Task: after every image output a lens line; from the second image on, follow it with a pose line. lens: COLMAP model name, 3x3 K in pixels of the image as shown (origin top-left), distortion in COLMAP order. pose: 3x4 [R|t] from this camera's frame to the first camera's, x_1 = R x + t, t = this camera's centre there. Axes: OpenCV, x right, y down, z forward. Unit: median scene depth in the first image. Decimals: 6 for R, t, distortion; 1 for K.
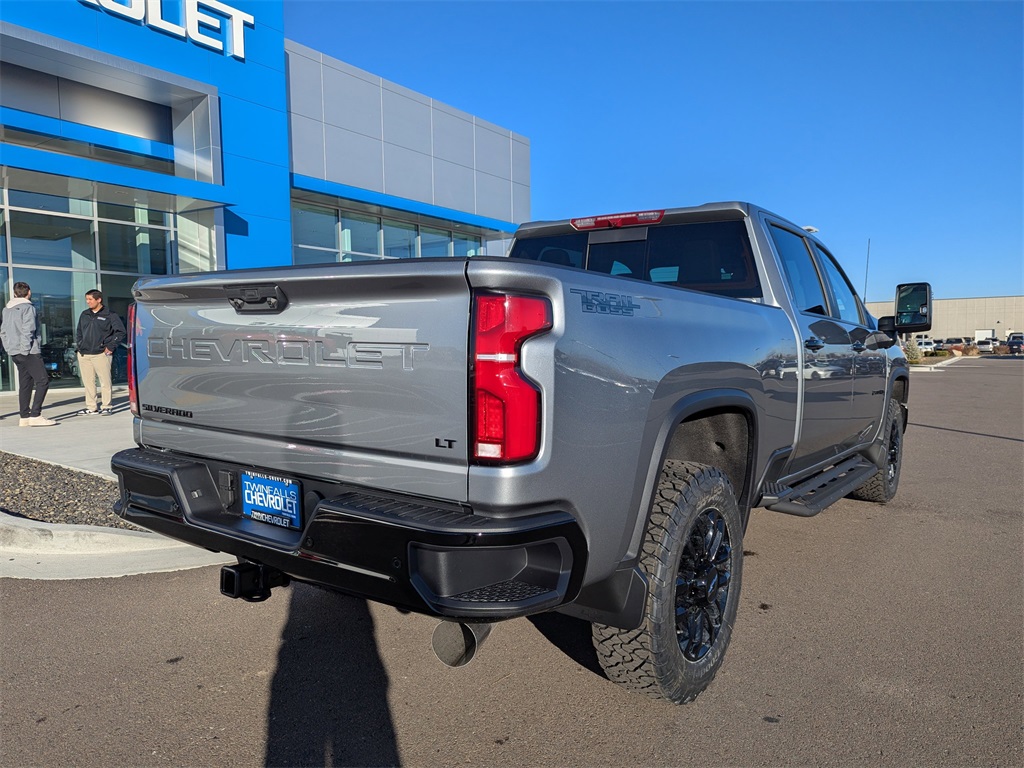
lens RADIAL K [[732.0, 0, 512.0], [0, 732.0, 384.0], [0, 0, 1]] dist [0.056270, -0.058566]
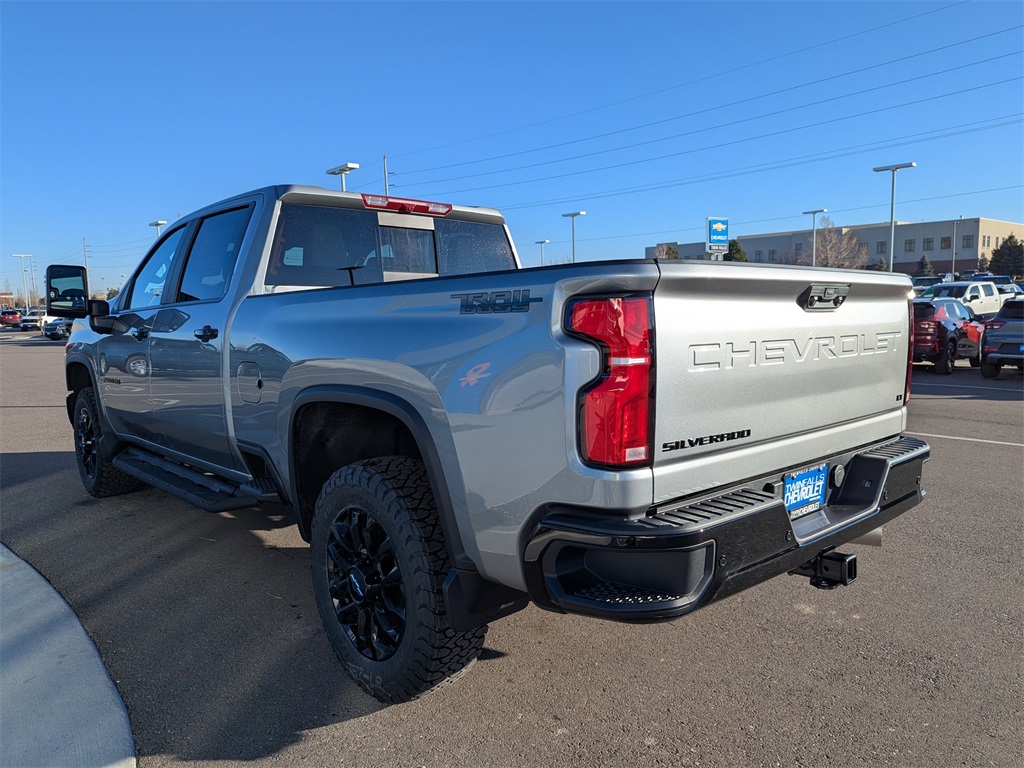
lens RADIAL K [[723.5, 0, 510.0], [0, 723.5, 394.6], [0, 0, 1]] dist [0.060878, -0.054315]
pose [[0.207585, -0.121744, 0.970612, -1.382074], [0.075021, 0.991284, 0.108293, -0.118665], [-0.975336, 0.050336, 0.214909, 1.170310]]
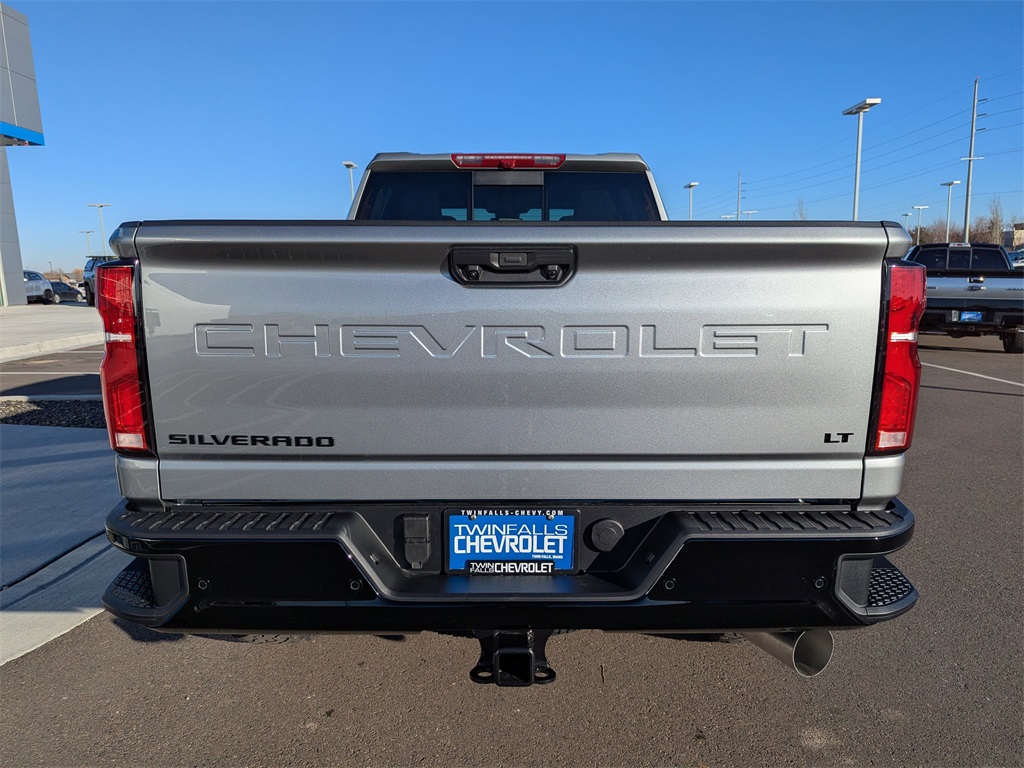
lens RADIAL K [[723.5, 0, 510.0], [0, 723.5, 394.6], [0, 0, 1]] dist [0.060878, -0.054315]
pose [[0.802789, -0.108523, 0.586304, -0.731730], [0.045460, 0.991575, 0.121293, -0.075005], [-0.594528, -0.070720, 0.800959, 0.432387]]
